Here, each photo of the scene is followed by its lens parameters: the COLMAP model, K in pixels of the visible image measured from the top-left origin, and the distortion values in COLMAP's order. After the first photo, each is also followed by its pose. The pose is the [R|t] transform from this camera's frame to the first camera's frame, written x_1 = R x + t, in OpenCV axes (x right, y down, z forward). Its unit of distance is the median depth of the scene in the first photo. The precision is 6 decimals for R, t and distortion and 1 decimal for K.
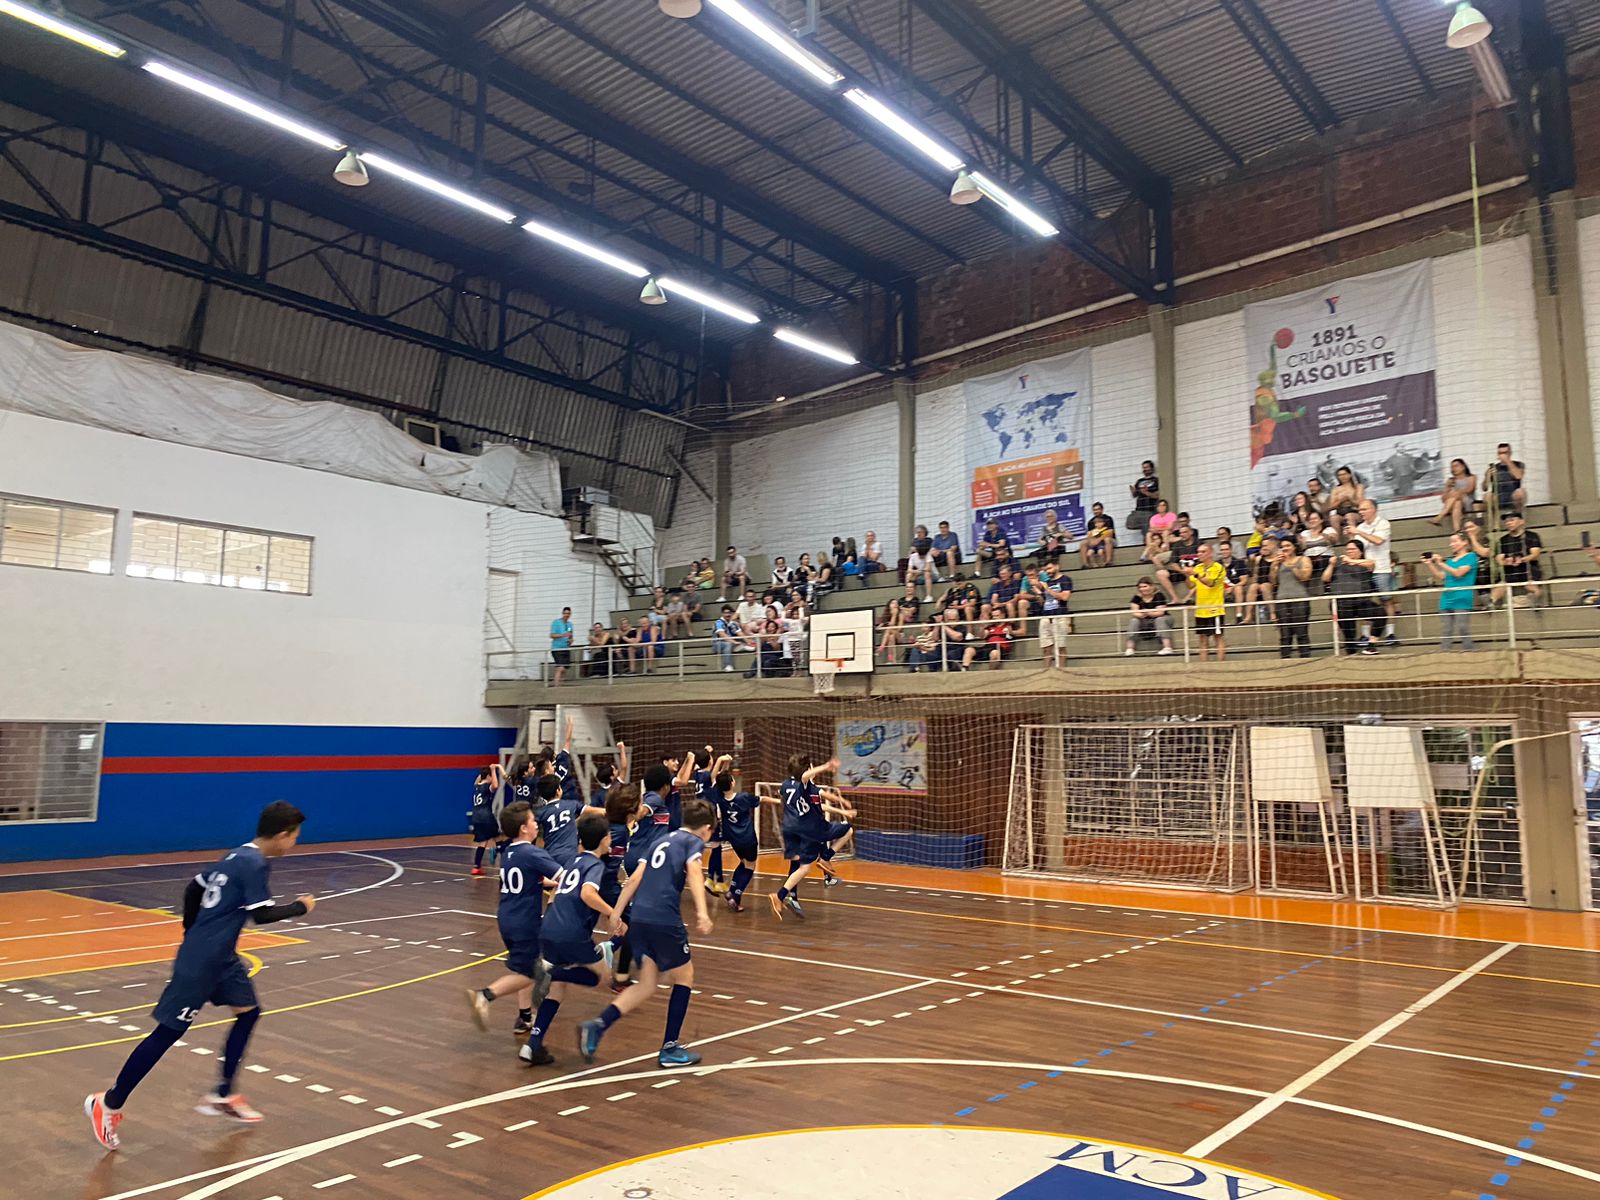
lens RADIAL K [[1207.3, 0, 812.6], [0, 1207.3, 594.2], [0, 0, 1]] dist [0.047825, -0.056020]
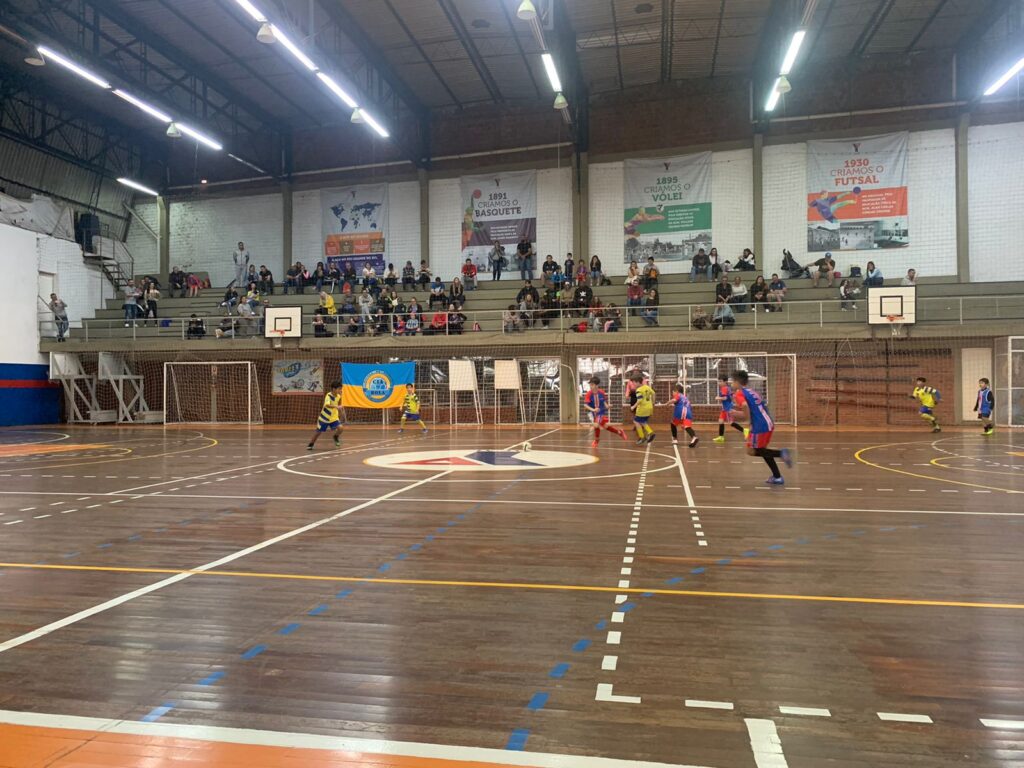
lens RADIAL K [[772.6, 0, 512.1], [0, 772.6, 372.8], [0, 0, 1]] dist [0.047825, -0.056020]
pose [[0.885389, 0.000345, 0.464851, -0.222994], [-0.047574, 0.994816, 0.089875, -0.011212], [-0.462410, -0.101690, 0.880816, -0.330242]]
